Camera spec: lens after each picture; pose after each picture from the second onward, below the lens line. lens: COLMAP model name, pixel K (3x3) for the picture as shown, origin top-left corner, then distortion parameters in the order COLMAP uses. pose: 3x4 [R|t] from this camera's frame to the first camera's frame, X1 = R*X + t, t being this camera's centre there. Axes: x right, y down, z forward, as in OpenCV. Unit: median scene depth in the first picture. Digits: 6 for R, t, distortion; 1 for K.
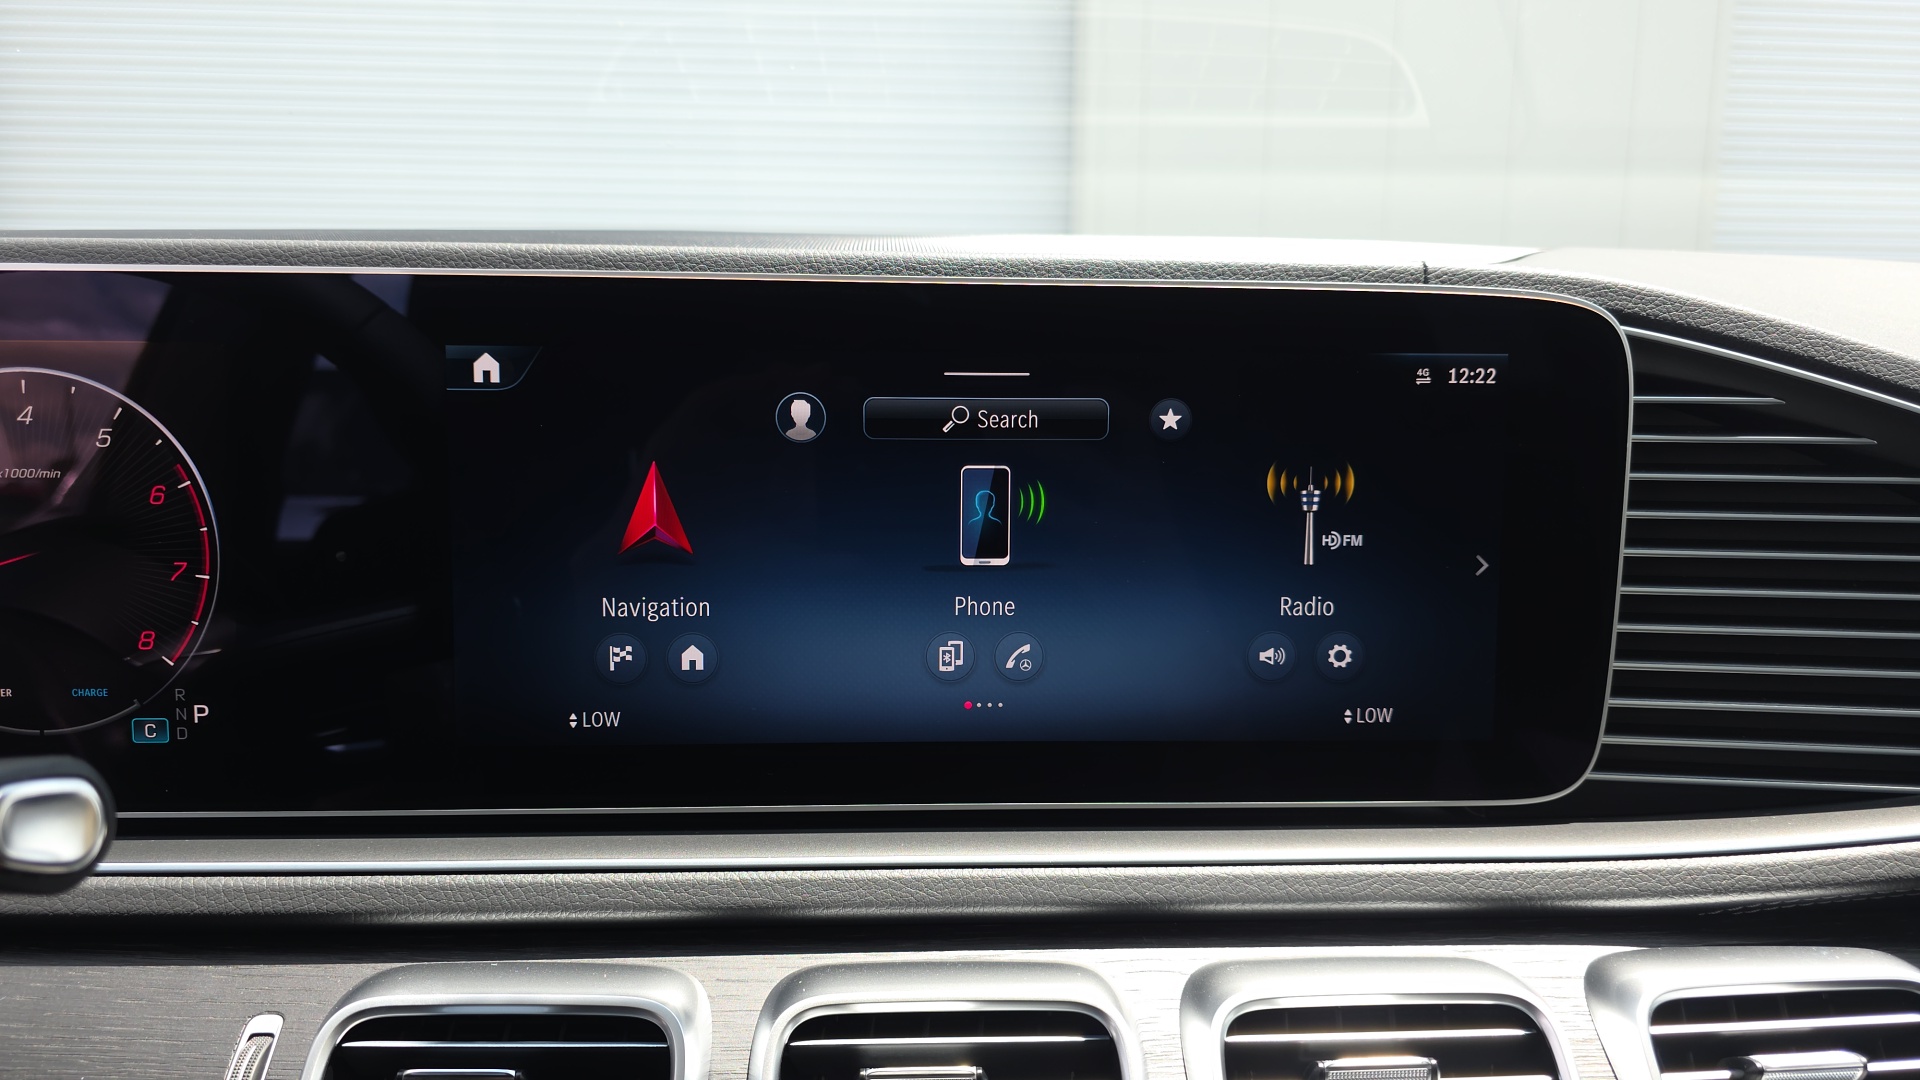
lens RADIAL K [[1314.7, 0, 951.6], [0, 1314.7, 540.1], [0, 0, 1]] dist [0.057766, -0.063500]
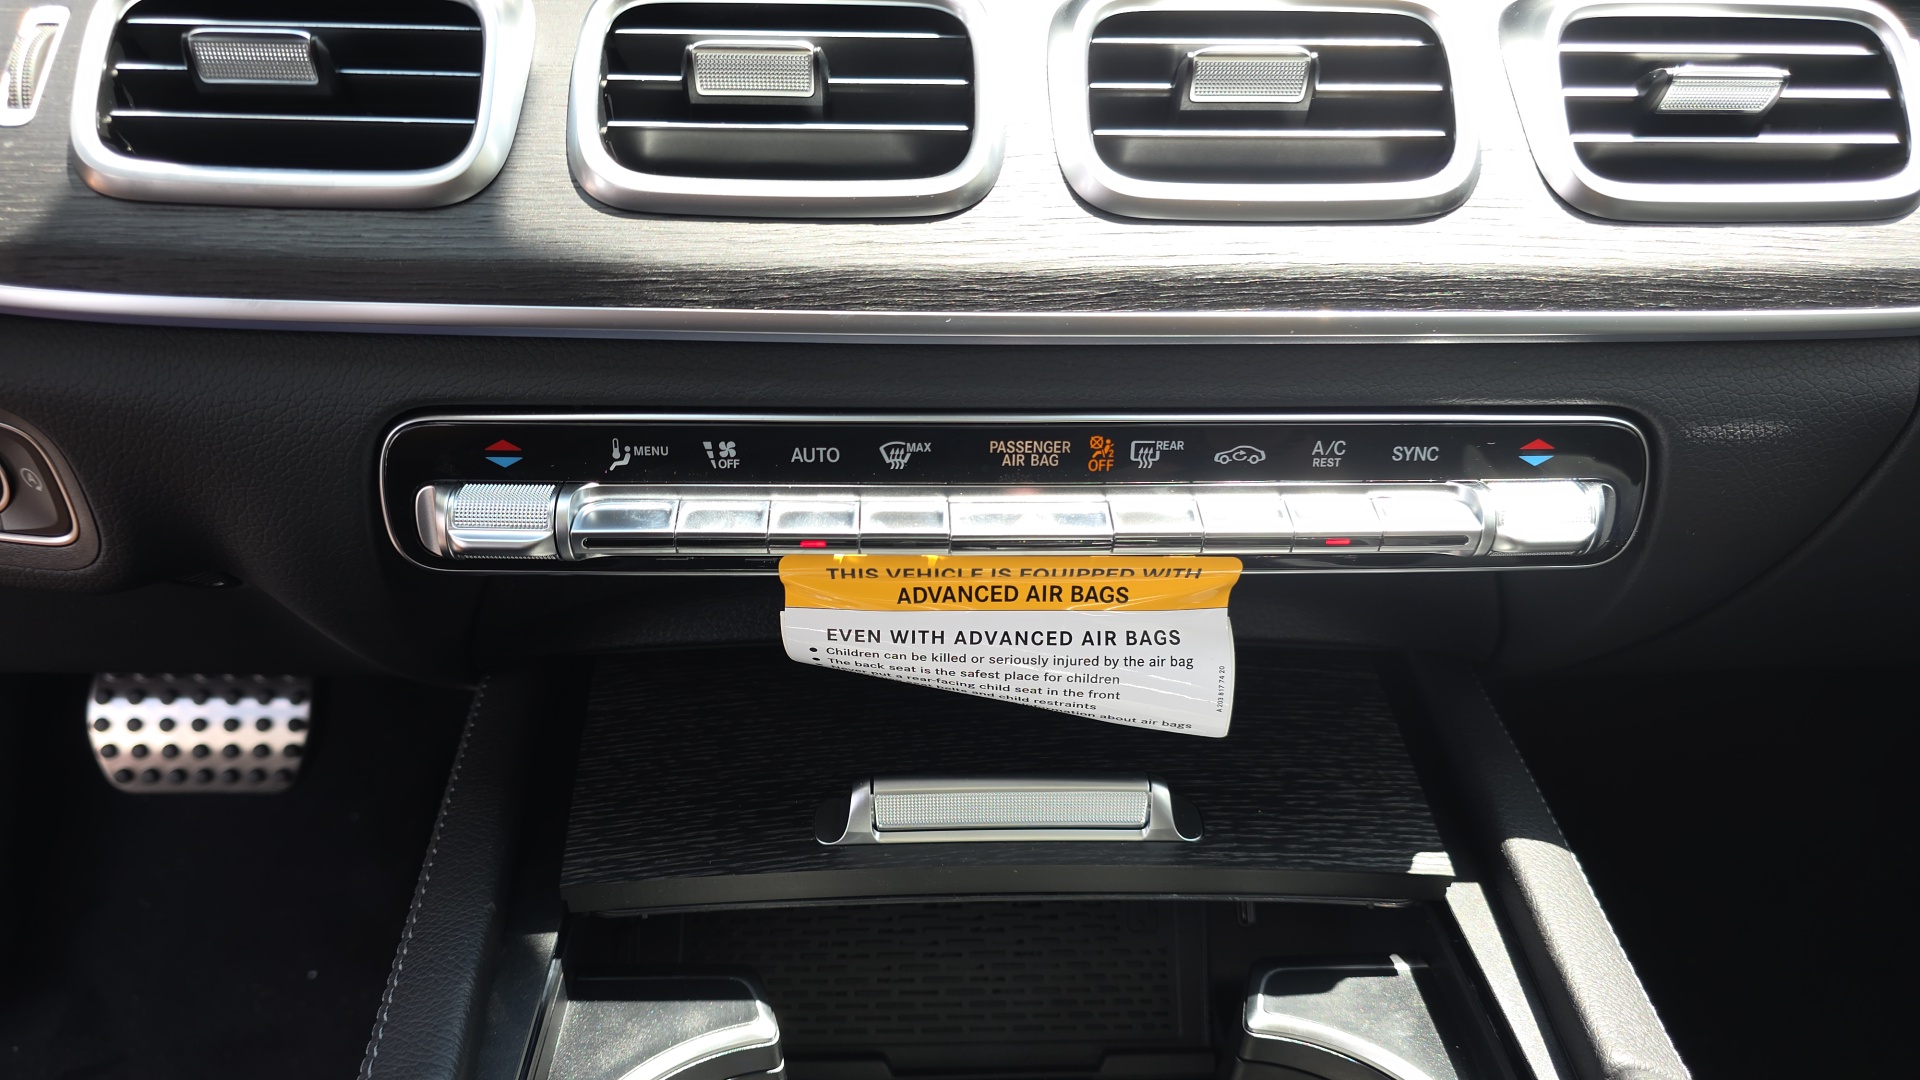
lens RADIAL K [[1314.7, 0, 956.0], [0, 1314.7, 533.3], [0, 0, 1]] dist [0.057766, -0.063500]
pose [[0.999845, 0.016783, -0.005231, 0.105237], [-0.013790, 0.933337, 0.358738, 0.317027], [0.010903, -0.358610, 0.933424, 0.016134]]
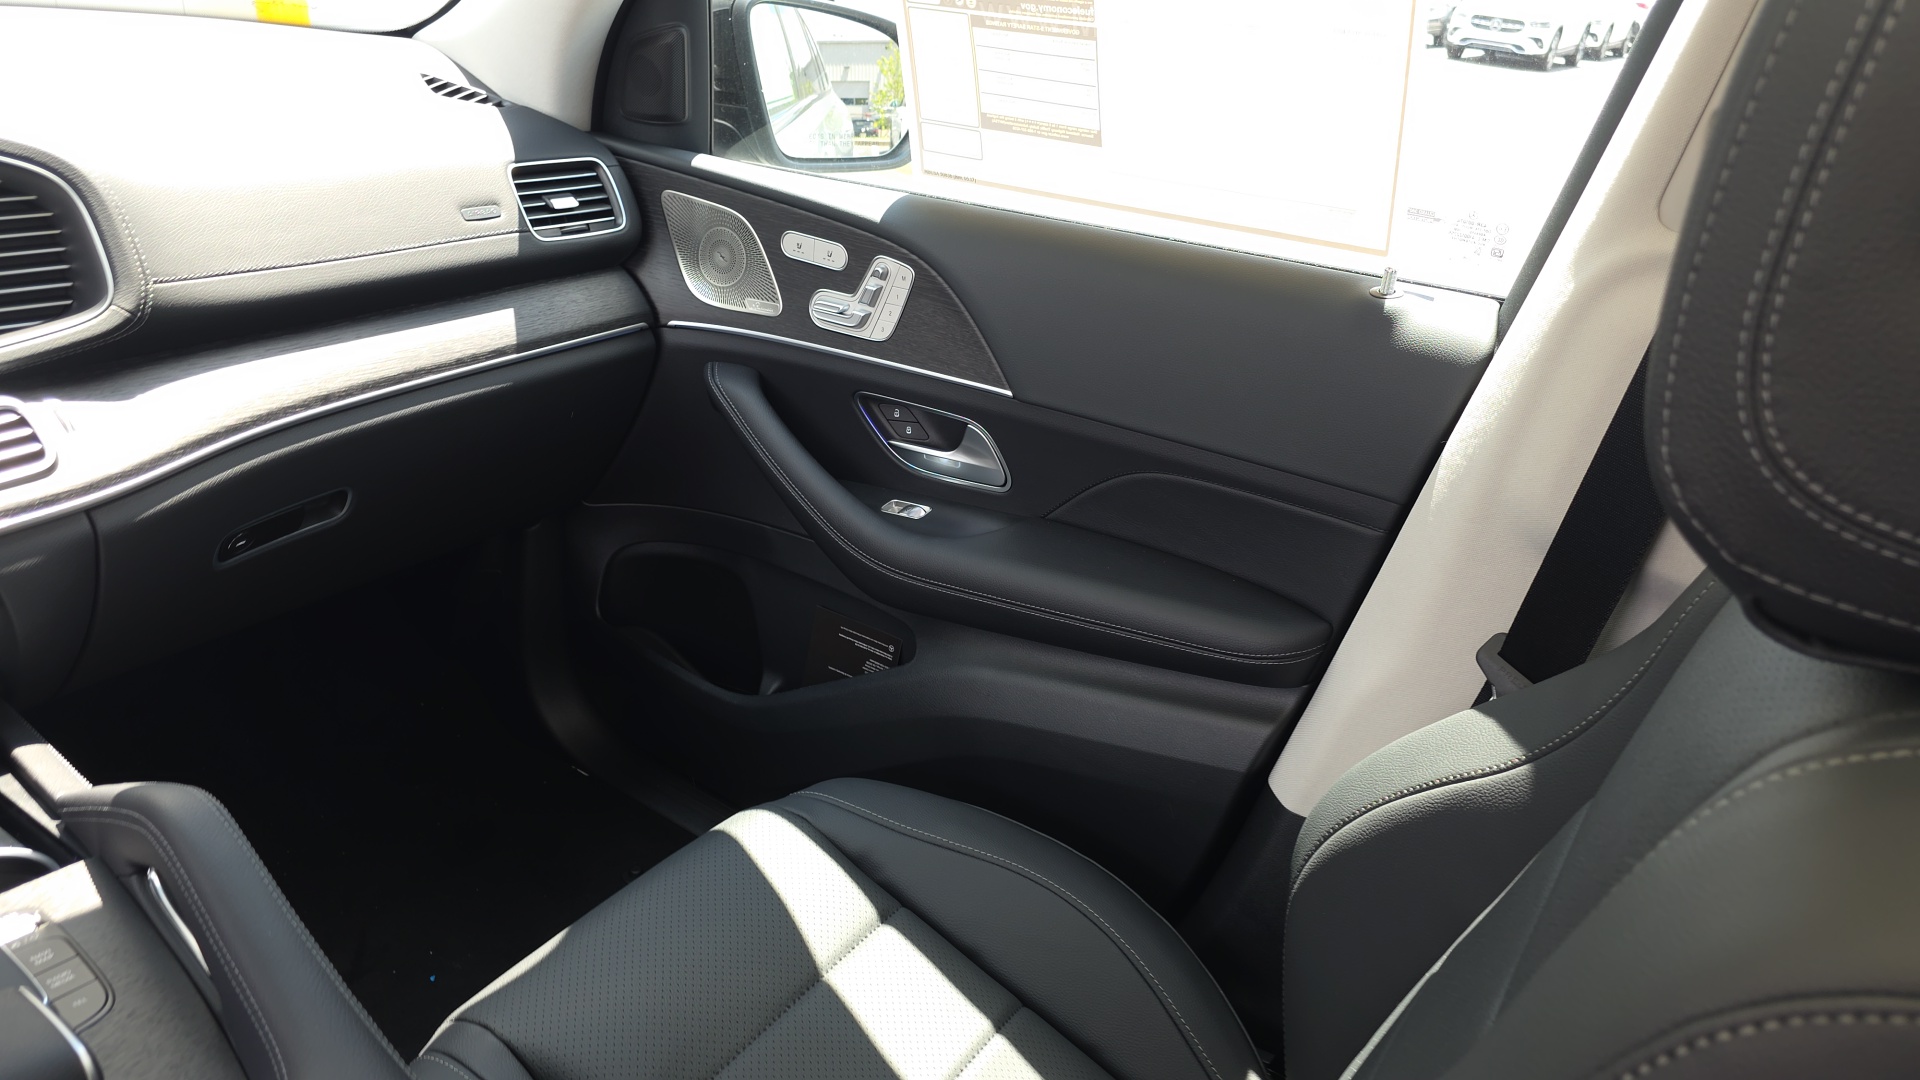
lens RADIAL K [[1314.7, 0, 996.1], [0, 1314.7, 539.8], [0, 0, 1]] dist [0.057766, -0.063500]
pose [[0.586897, -0.301906, 0.751268, -0.108749], [0.052537, 0.940125, 0.336758, -0.145781], [-0.807955, -0.158173, 0.567618, -1.717597]]
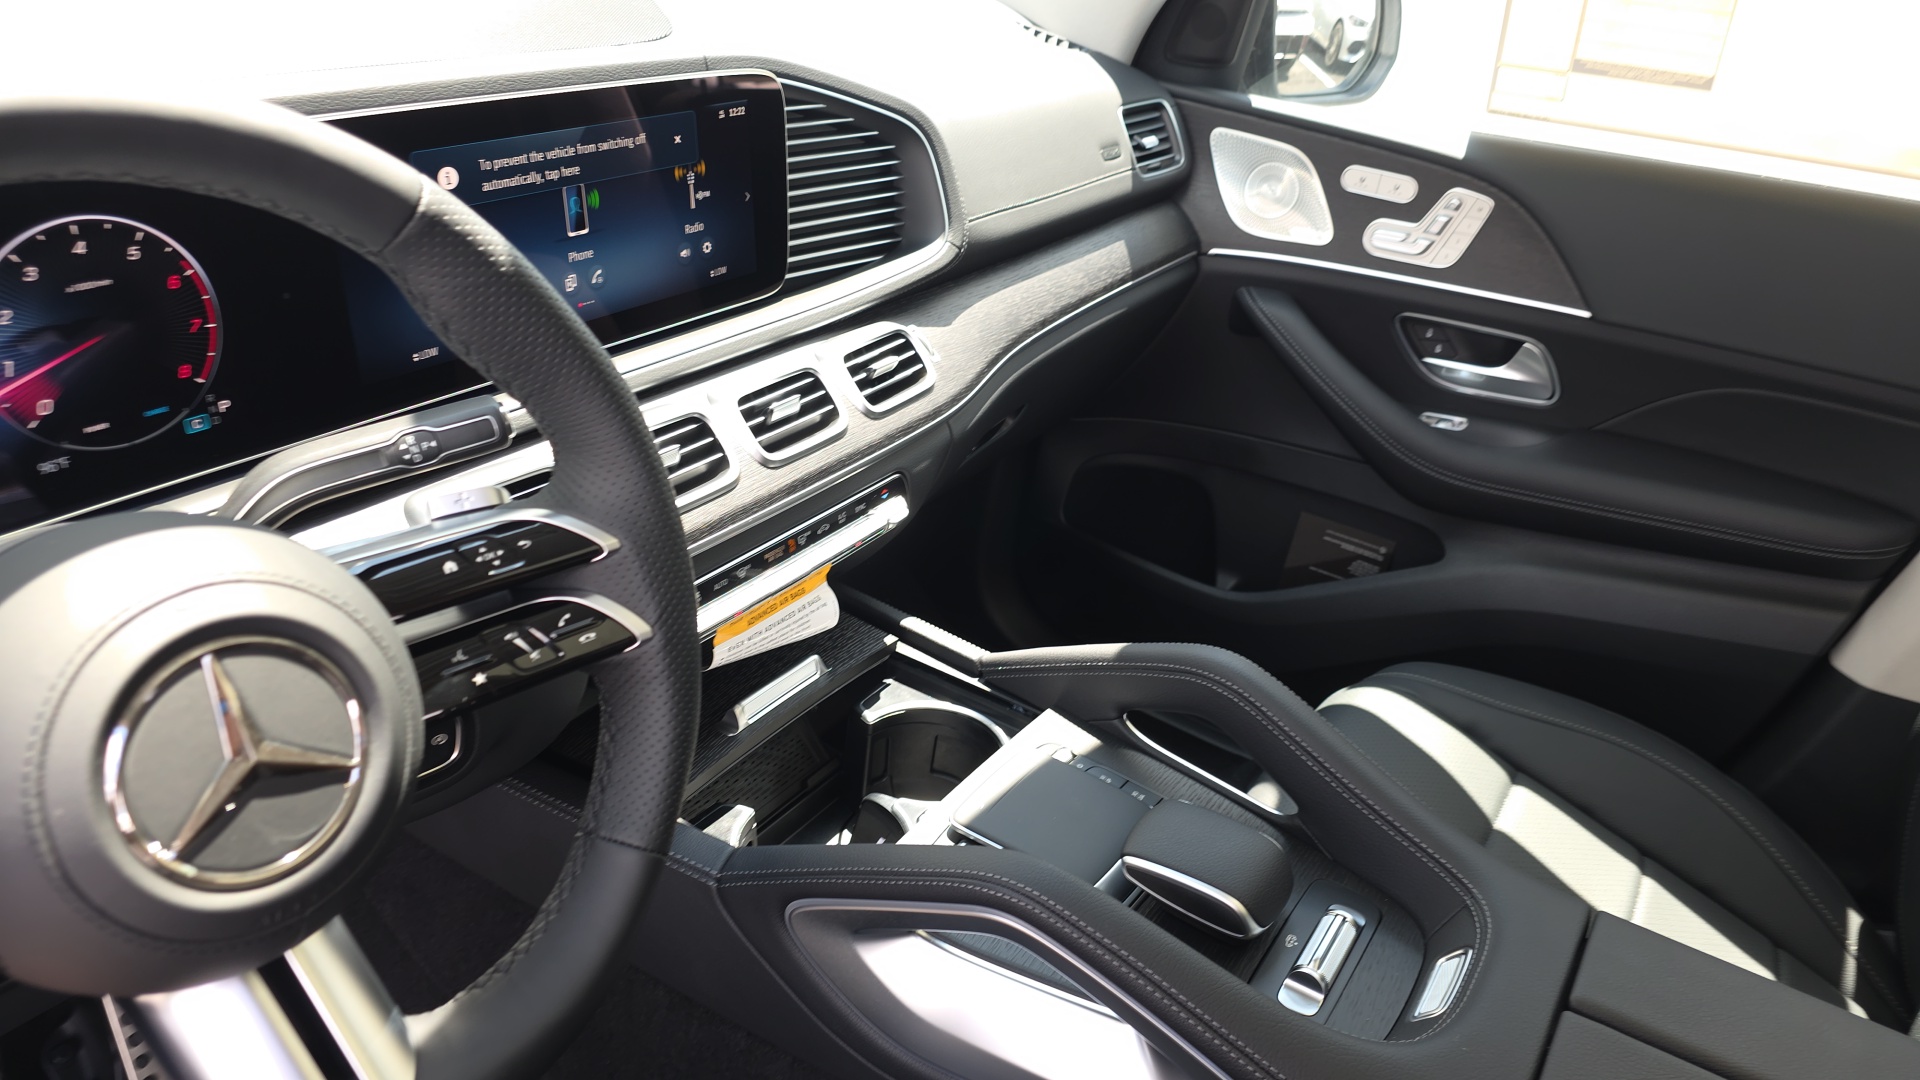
lens RADIAL K [[1314.7, 0, 966.1], [0, 1314.7, 526.5], [0, 0, 1]] dist [0.057766, -0.063500]
pose [[0.590332, -0.339425, 0.732324, -1.272277], [0.050800, 0.921109, 0.385975, -0.325069], [-0.805560, -0.190652, 0.561003, -0.715353]]
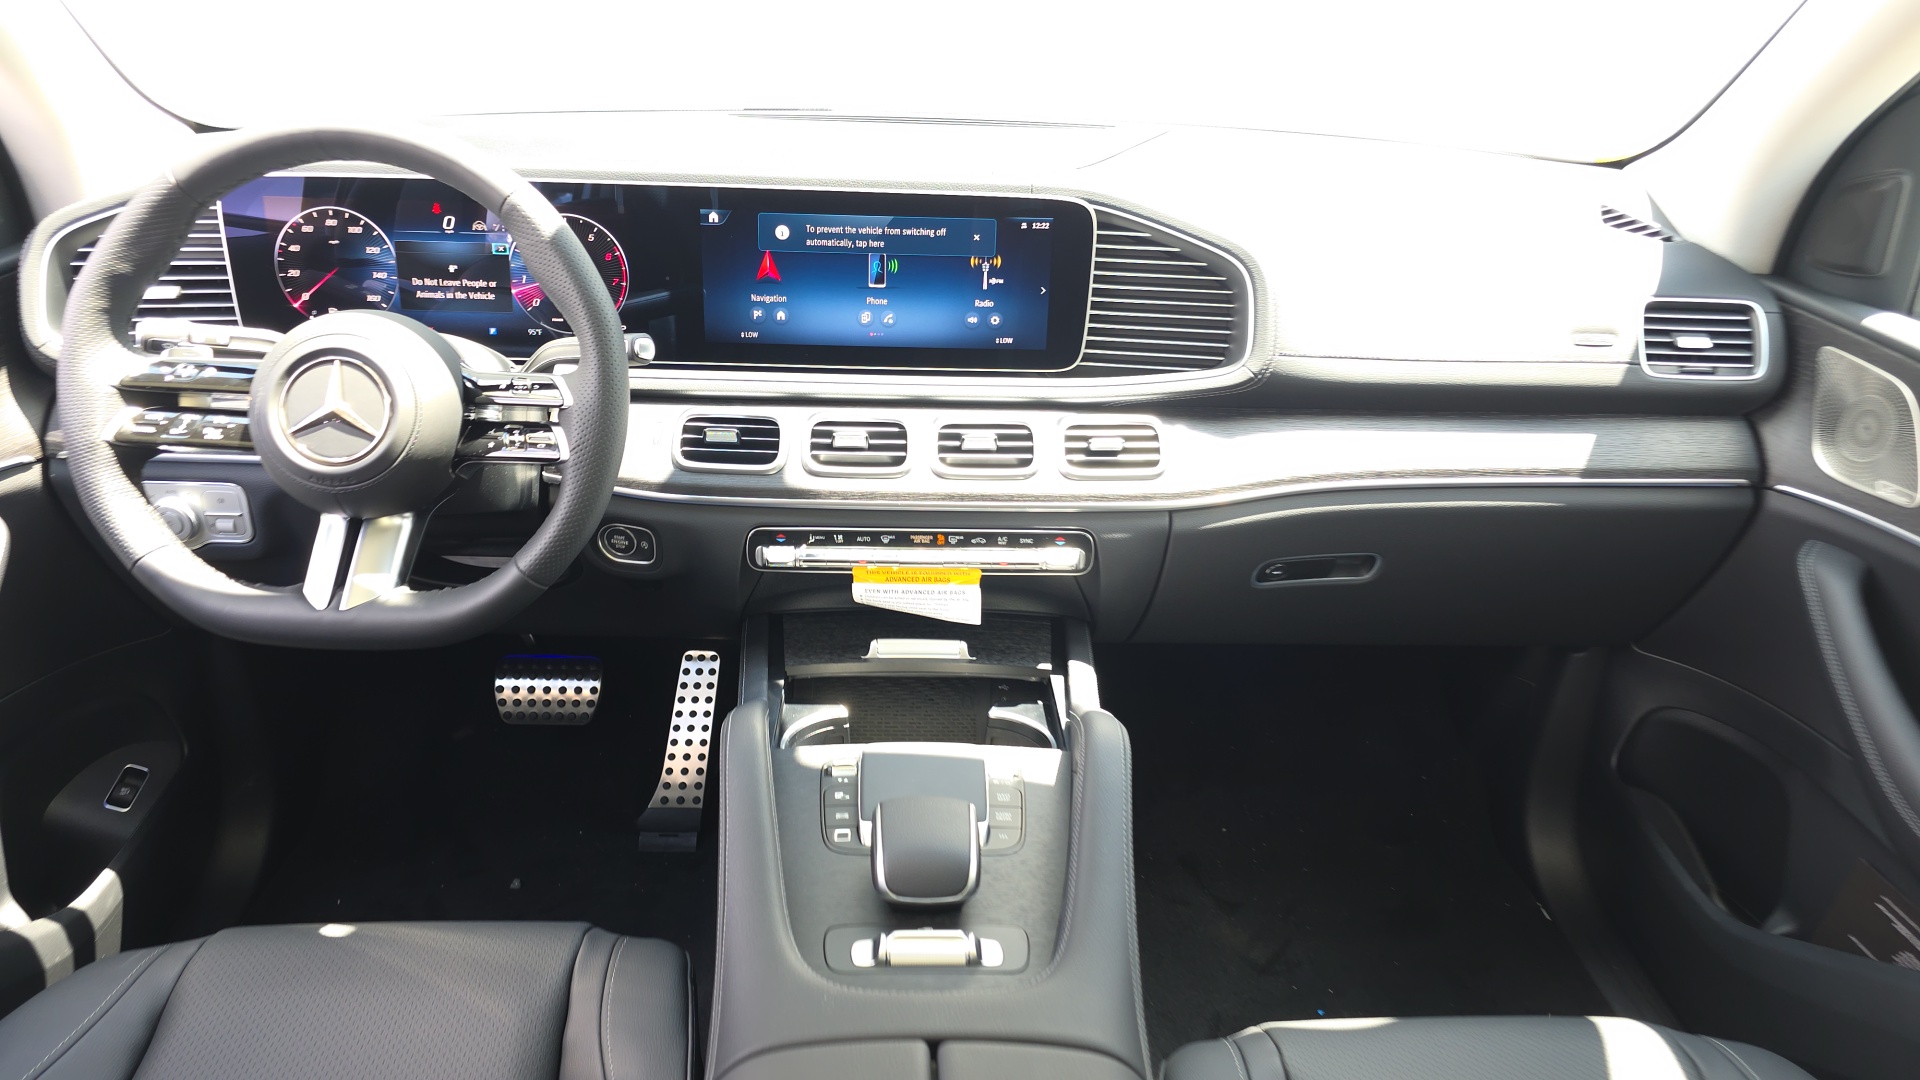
lens RADIAL K [[1314.7, 0, 954.8], [0, 1314.7, 528.2], [0, 0, 1]] dist [0.057766, -0.063500]
pose [[0.999612, 0.025807, -0.010473, 0.249940], [-0.022580, 0.971076, 0.237702, -0.165343], [0.016304, -0.237373, 0.971282, -2.061686]]
